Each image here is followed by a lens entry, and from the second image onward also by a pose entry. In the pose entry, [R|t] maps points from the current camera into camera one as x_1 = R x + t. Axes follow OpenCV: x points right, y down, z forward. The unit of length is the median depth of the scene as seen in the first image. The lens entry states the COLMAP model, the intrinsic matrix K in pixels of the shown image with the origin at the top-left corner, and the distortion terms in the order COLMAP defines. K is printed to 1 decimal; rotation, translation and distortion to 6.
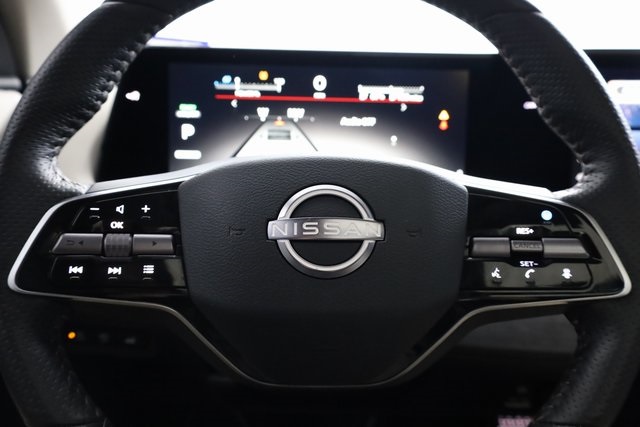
lens RADIAL K [[540.5, 0, 320.0], [0, 540.5, 213.5], [0, 0, 1]] dist [0.002204, 0.000067]
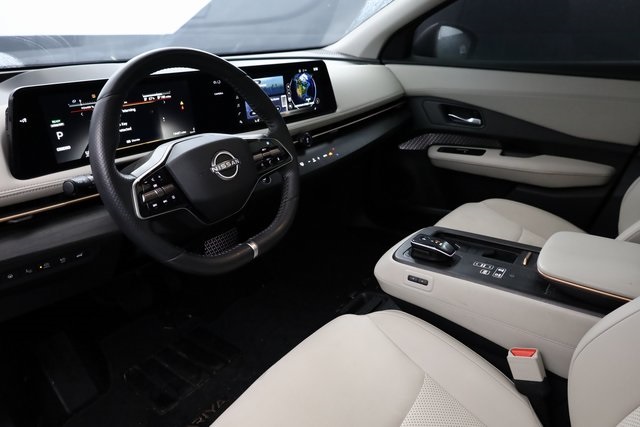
lens RADIAL K [[430.6, 0, 320.0], [0, 430.6, 213.5], [0, 0, 1]] dist [-0.003766, -0.001096]
pose [[0.611051, -0.338799, 0.715424, -1.396646], [0.164358, 0.938385, 0.304005, -0.341806], [-0.774340, -0.068177, 0.629086, -0.929377]]
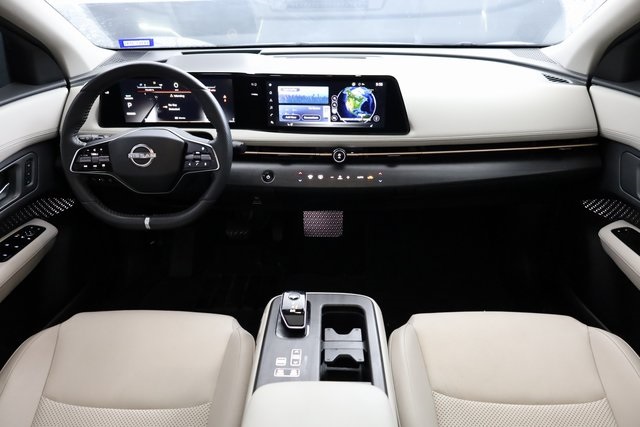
lens RADIAL K [[424.1, 0, 320.0], [0, 424.1, 213.5], [0, 0, 1]] dist [0.004779, 0.000394]
pose [[0.998743, -0.009171, -0.049273, 1.395636], [0.024557, 0.946559, 0.321594, -0.514163], [0.043691, -0.322400, 0.945595, -1.989002]]
